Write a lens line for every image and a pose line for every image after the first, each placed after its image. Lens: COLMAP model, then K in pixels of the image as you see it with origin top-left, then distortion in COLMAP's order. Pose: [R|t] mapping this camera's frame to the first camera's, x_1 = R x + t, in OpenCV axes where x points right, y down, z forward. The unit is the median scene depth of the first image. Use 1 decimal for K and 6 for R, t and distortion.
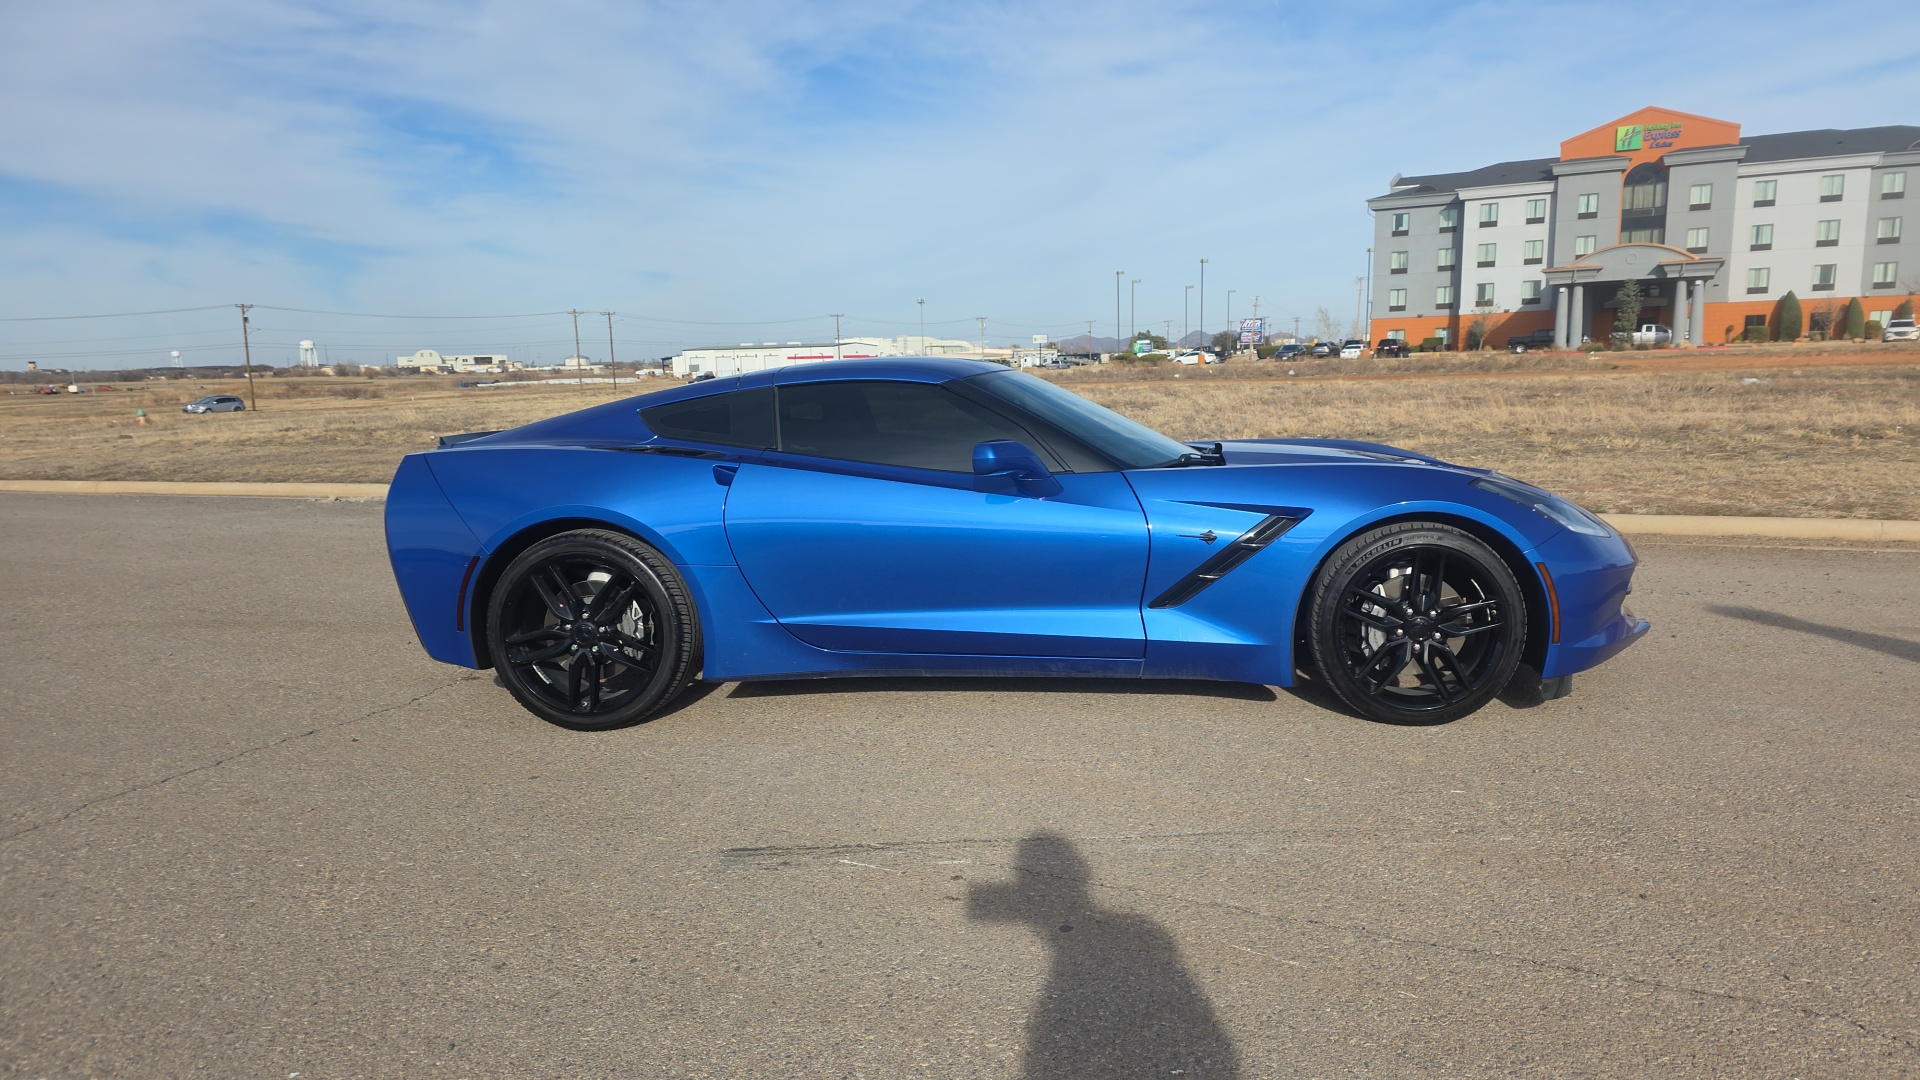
lens RADIAL K [[1300.1, 0, 1040.5], [0, 1300.1, 615.4], [0, 0, 1]] dist [0.012460, -0.034832]
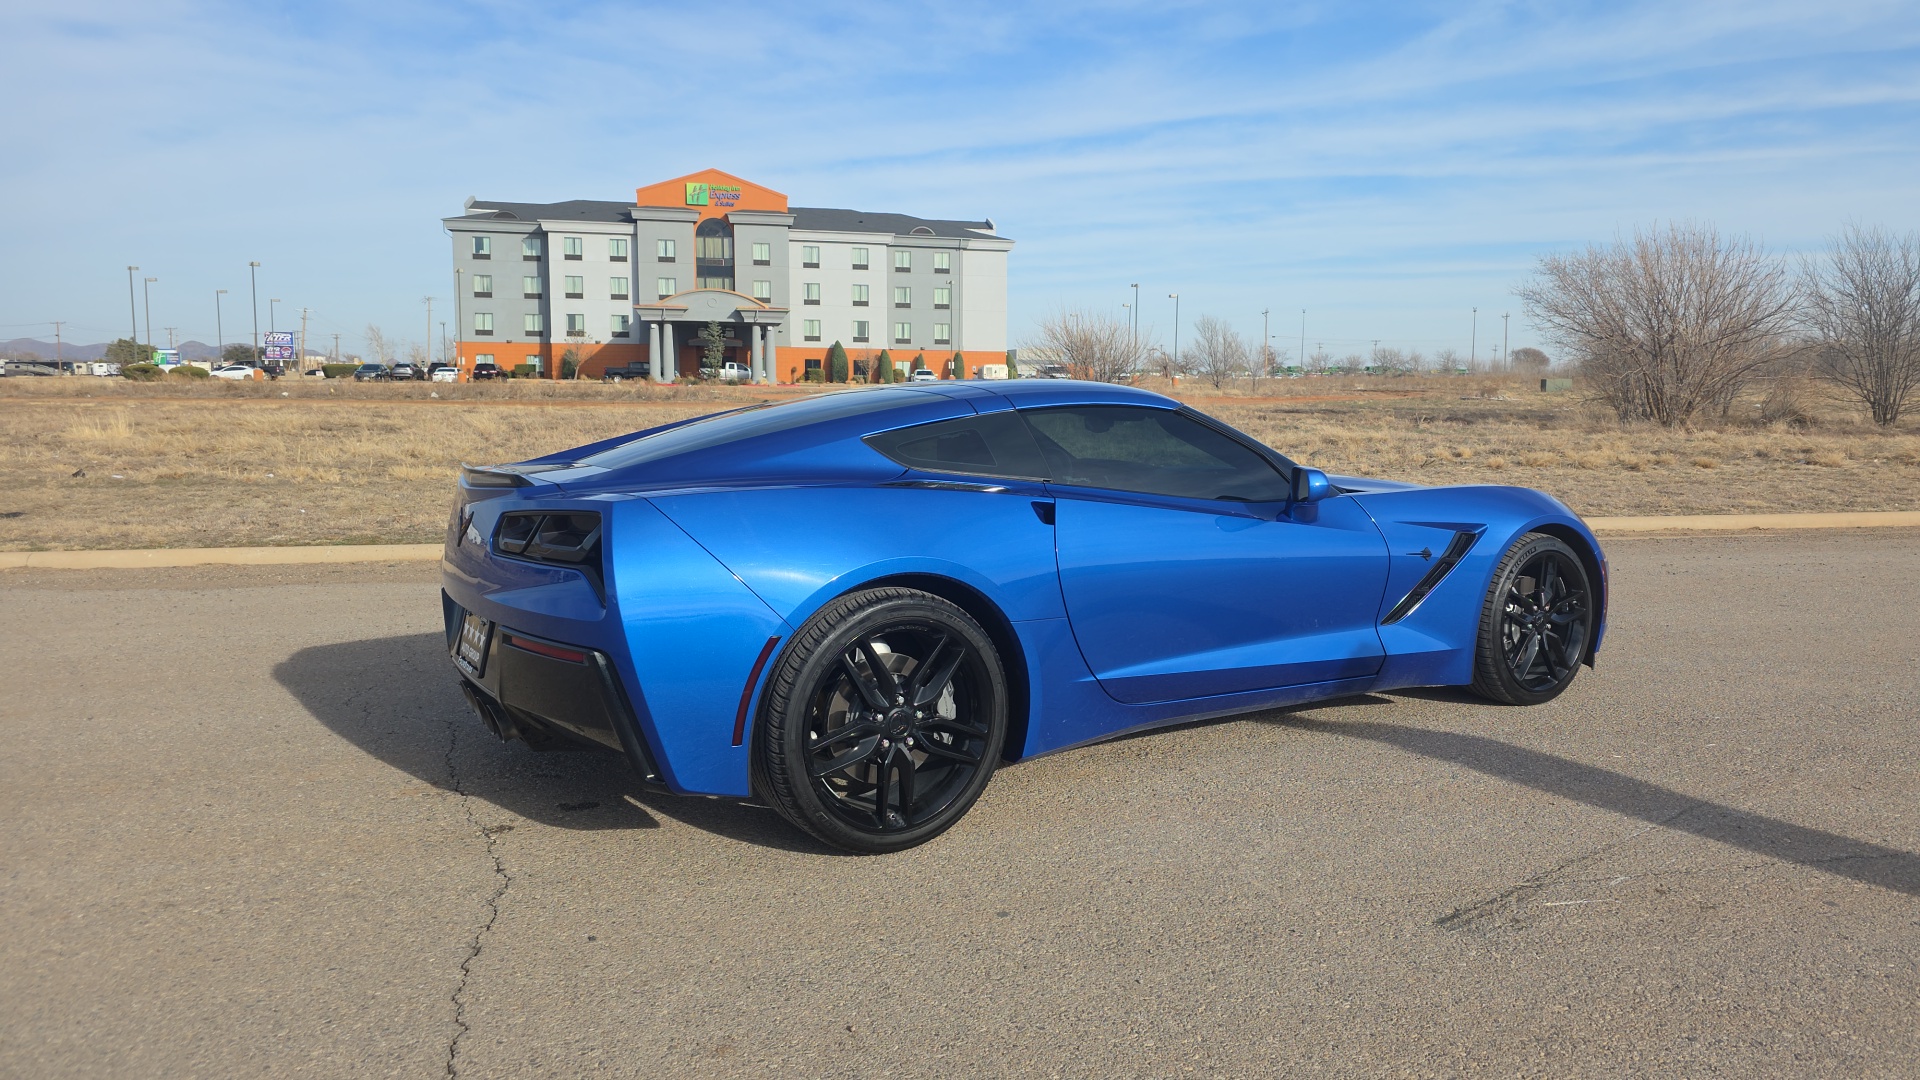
lens RADIAL K [[1300.1, 0, 961.2], [0, 1300.1, 535.5], [0, 0, 1]] dist [0.012460, -0.034832]
pose [[0.742058, -0.037861, 0.669266, -0.125562], [0.091737, 0.994746, -0.045441, -0.008700], [-0.664029, 0.095116, 0.741632, 0.060091]]
